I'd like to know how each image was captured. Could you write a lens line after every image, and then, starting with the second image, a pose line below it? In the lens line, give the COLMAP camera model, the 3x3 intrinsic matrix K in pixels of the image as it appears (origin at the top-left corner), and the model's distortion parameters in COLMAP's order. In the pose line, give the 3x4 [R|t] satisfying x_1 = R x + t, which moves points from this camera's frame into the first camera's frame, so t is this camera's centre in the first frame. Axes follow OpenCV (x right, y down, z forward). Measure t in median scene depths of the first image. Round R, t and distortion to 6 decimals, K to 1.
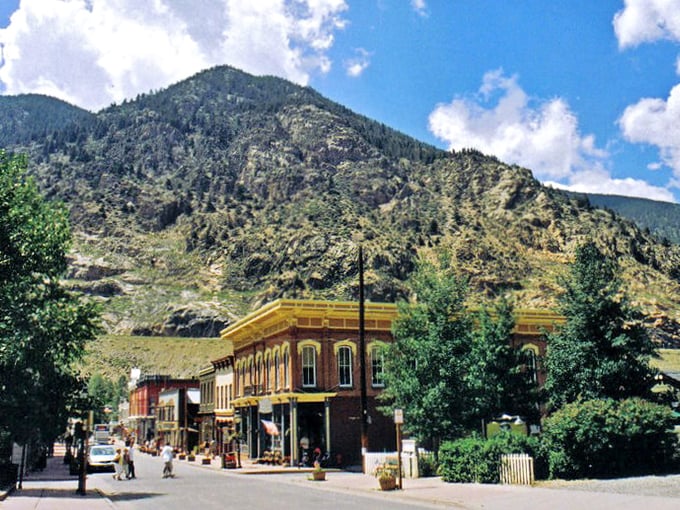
lens RADIAL K [[918.7, 0, 340.7], [0, 918.7, 256.0], [0, 0, 1]] dist [-0.031196, 0.000000]
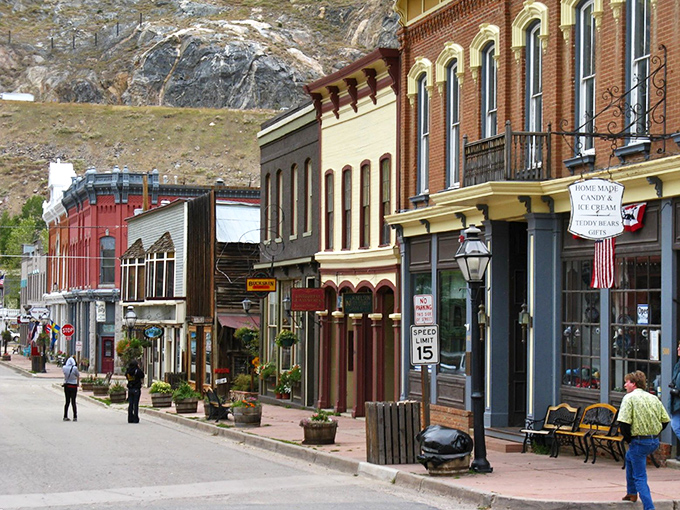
lens RADIAL K [[1572.5, 0, 339.6], [0, 1572.5, 254.9], [0, 0, 1]] dist [-0.009393, 0.000000]
pose [[0.998458, 0.002102, -0.055480, -0.087472], [0.005159, 0.991447, 0.130405, 0.087559], [0.055280, -0.130490, 0.989907, 0.427663]]
